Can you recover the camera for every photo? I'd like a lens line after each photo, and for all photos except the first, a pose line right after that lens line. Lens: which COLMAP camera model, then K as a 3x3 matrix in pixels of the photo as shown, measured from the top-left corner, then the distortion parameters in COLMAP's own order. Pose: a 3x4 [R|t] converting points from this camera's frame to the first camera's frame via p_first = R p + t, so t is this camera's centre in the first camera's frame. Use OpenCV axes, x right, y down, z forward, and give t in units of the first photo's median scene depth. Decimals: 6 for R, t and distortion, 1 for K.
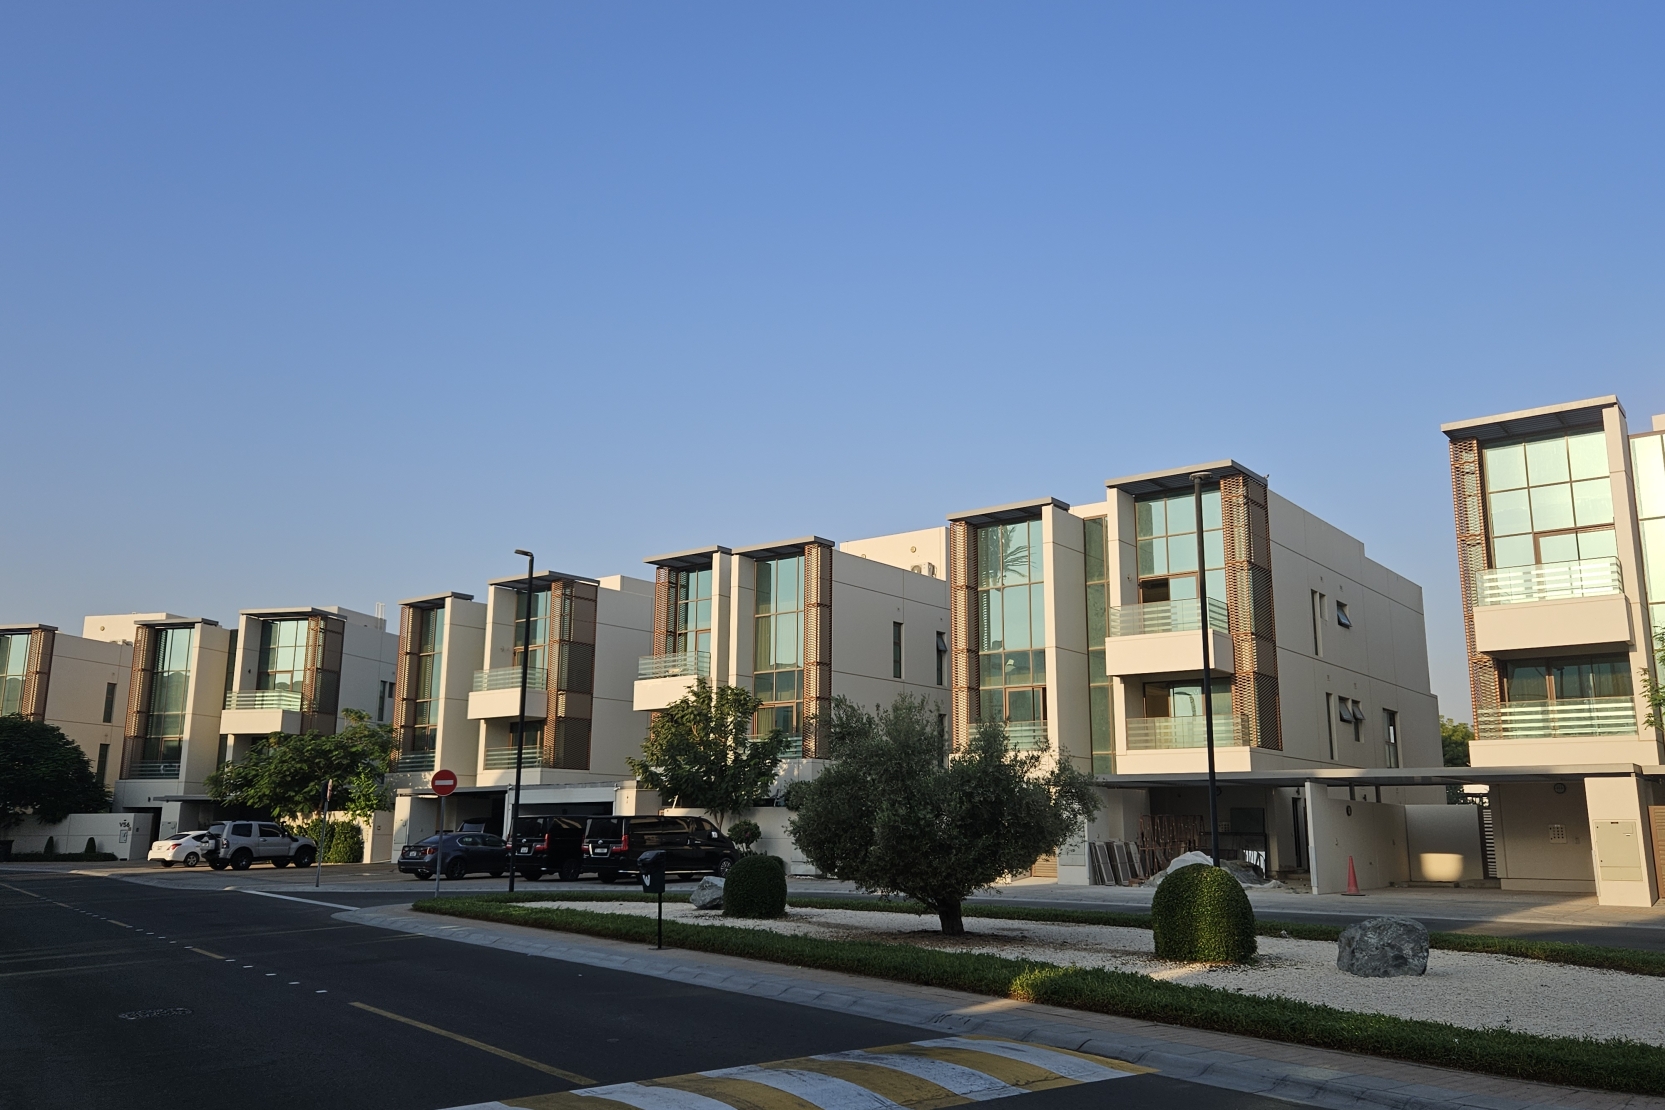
lens RADIAL K [[1314.4, 0, 832.5], [0, 1314.4, 555.0], [0, 0, 1]] dist [-0.008749, -0.000906]
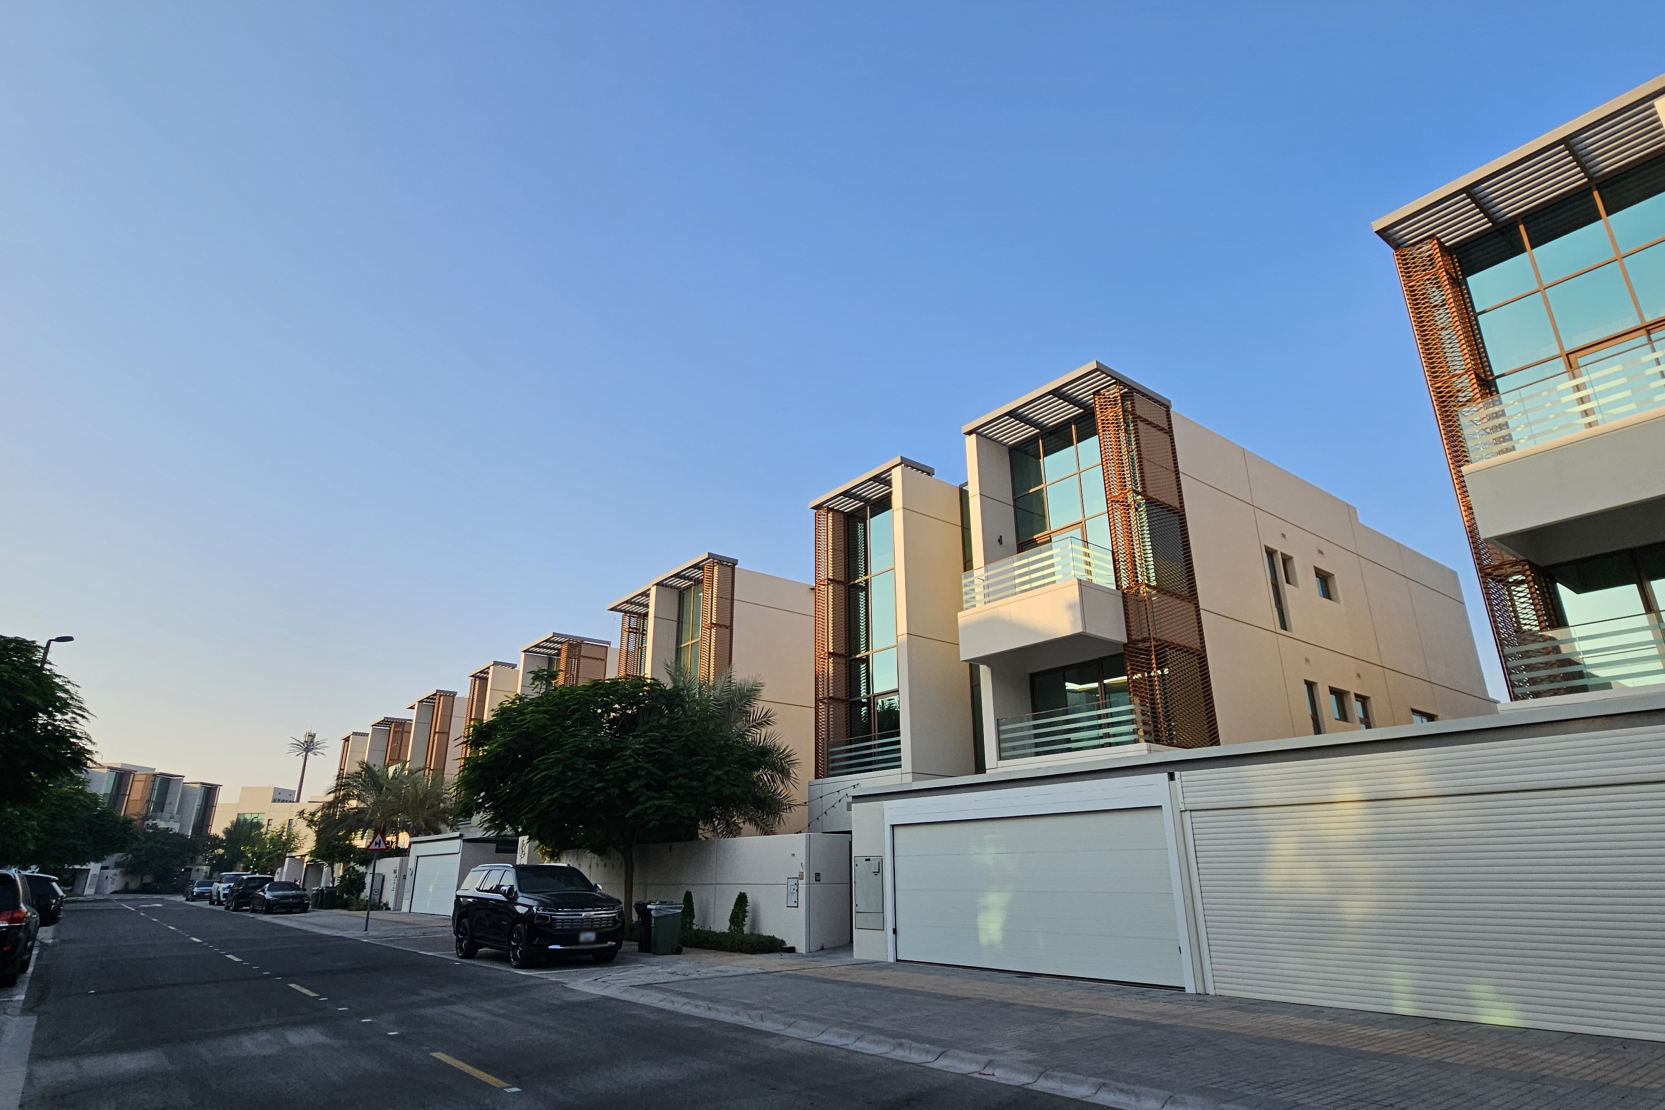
lens RADIAL K [[901.6, 0, 833.0], [0, 901.6, 534.3], [0, 0, 1]] dist [-0.000895, -0.000401]
pose [[0.970344, -0.092065, -0.223508, 0.249069], [0.053106, 0.983233, -0.174448, 0.102563], [0.235821, 0.157405, 0.958964, 0.454297]]
